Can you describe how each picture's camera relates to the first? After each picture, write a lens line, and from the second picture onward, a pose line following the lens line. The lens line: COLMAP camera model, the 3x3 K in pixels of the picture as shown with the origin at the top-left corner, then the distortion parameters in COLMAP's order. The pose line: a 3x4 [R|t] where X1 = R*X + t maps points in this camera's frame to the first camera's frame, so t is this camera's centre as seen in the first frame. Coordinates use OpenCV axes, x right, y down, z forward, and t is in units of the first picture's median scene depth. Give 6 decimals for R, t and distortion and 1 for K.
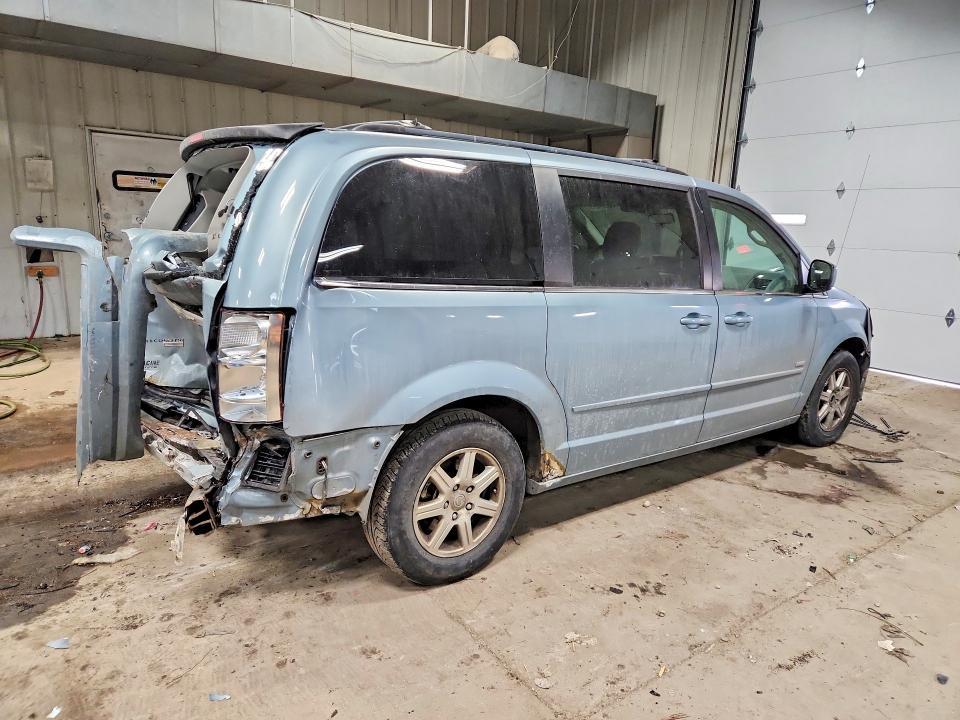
lens RADIAL K [[658.4, 0, 478.4], [0, 658.4, 359.4], [0, 0, 1]] dist [0.035076, -0.021138]
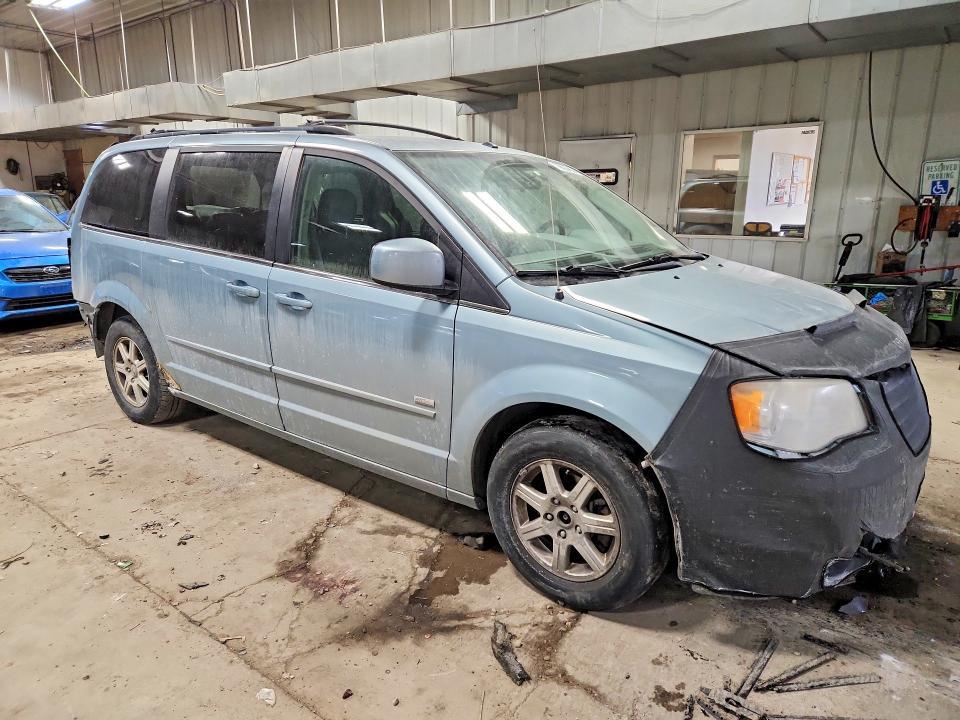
lens RADIAL K [[658.4, 0, 479.7], [0, 658.4, 361.1], [0, 0, 1]] dist [0.035076, -0.021138]
pose [[0.255286, 0.207291, -0.944383, 1.203193], [-0.189193, 0.968575, 0.161458, -0.159170], [0.948174, 0.137453, 0.286482, 0.954681]]
